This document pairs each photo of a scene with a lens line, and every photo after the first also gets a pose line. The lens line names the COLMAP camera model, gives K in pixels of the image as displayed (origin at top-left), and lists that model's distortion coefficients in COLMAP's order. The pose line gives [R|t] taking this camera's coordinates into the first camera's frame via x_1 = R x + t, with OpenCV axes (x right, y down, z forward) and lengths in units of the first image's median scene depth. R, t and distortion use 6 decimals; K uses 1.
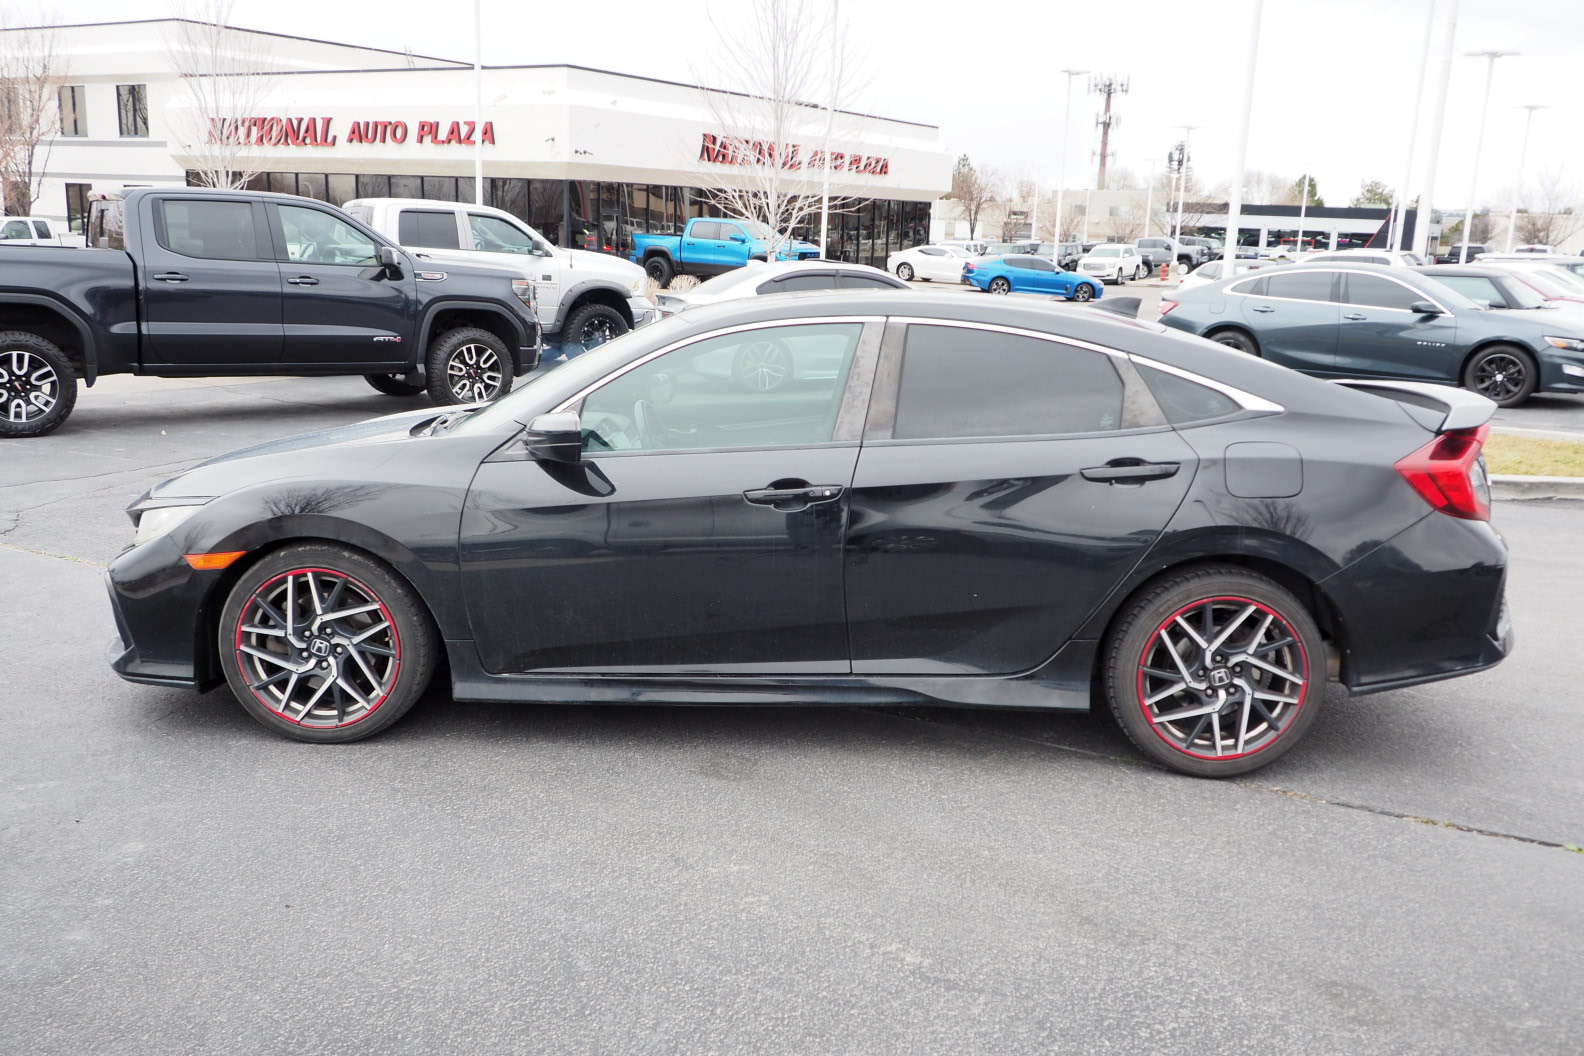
lens RADIAL K [[1404.6, 0, 792.0], [0, 1404.6, 528.0], [0, 0, 1]] dist [-0.016554, -0.014279]
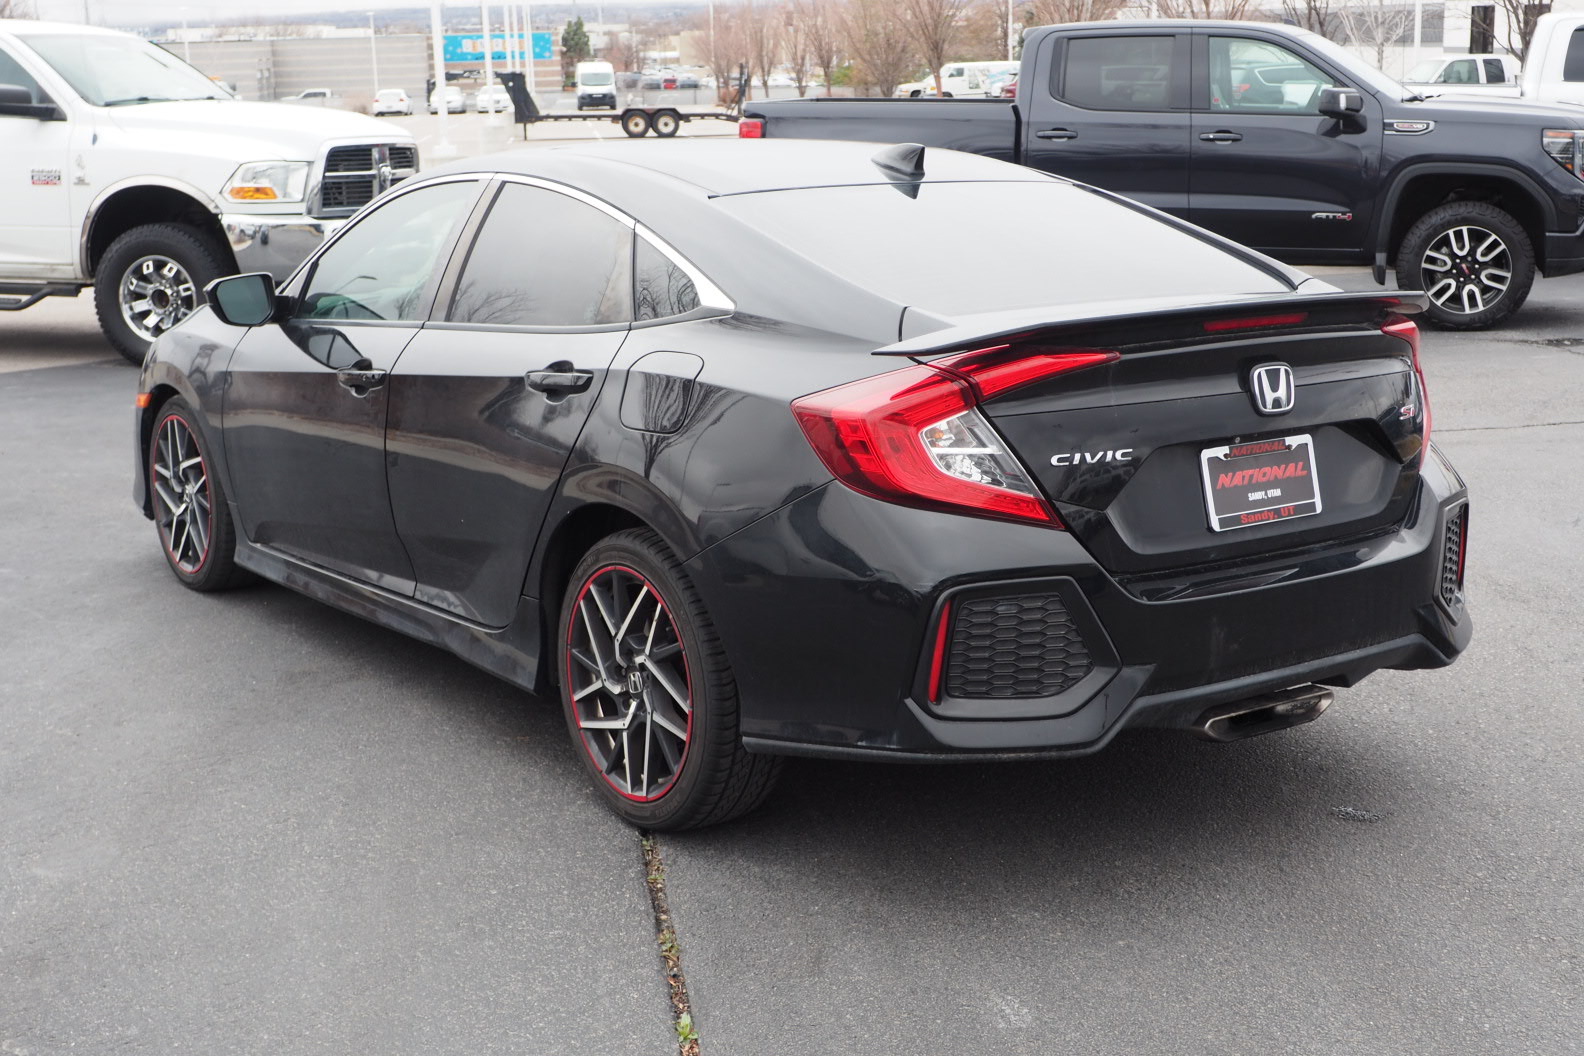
lens RADIAL K [[2036.9, 0, 792.0], [0, 2036.9, 528.0], [0, 0, 1]] dist [0.008272, 0.038132]
pose [[0.614752, 0.132311, -0.777544, 0.376256], [-0.122222, 0.989901, 0.071814, -0.017682], [0.779193, 0.050885, 0.624715, 0.137833]]
